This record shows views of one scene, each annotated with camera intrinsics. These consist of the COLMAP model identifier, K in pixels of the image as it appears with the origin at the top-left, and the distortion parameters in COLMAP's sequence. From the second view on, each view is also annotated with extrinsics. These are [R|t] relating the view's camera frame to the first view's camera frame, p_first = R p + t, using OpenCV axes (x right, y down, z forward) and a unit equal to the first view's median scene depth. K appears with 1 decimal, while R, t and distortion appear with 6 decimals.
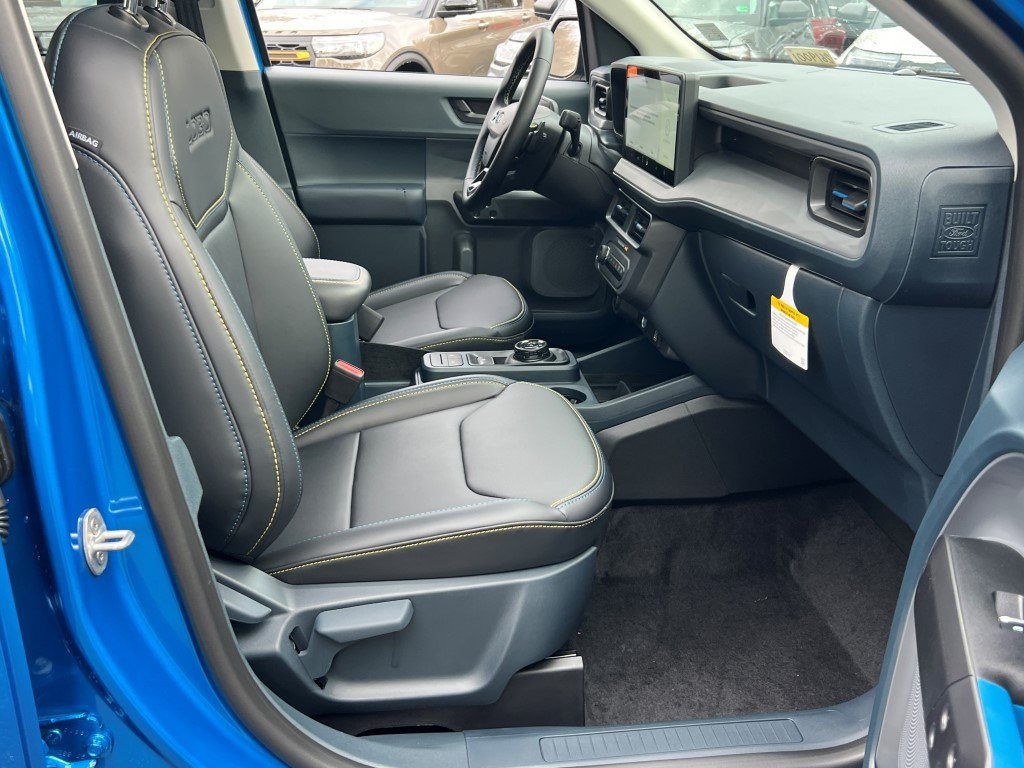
lens RADIAL K [[993.1, 0, 513.0], [0, 993.1, 381.3], [0, 0, 1]] dist [0.065958, 0.000000]
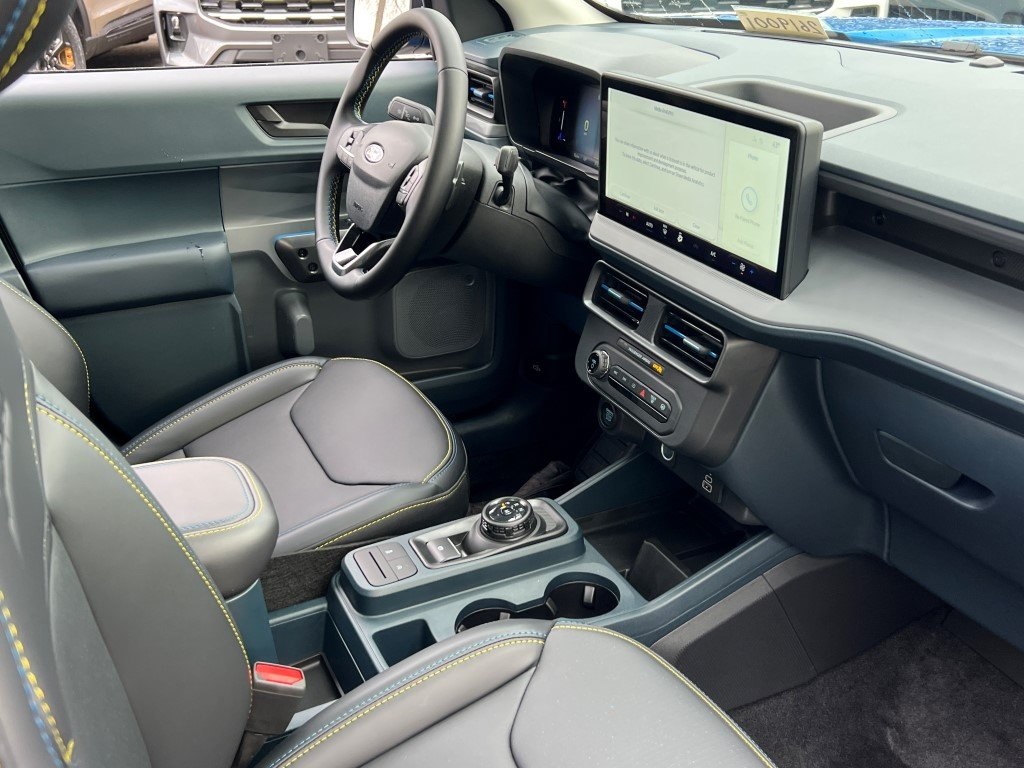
lens RADIAL K [[1025.5, 0, 511.6], [0, 1025.5, 388.5], [0, 0, 1]] dist [0.058327, 0.000000]
pose [[0.946040, -0.169482, 0.276196, -0.152485], [0.141220, 0.982759, 0.119335, -0.197015], [-0.291659, -0.073891, 0.953664, 0.352301]]
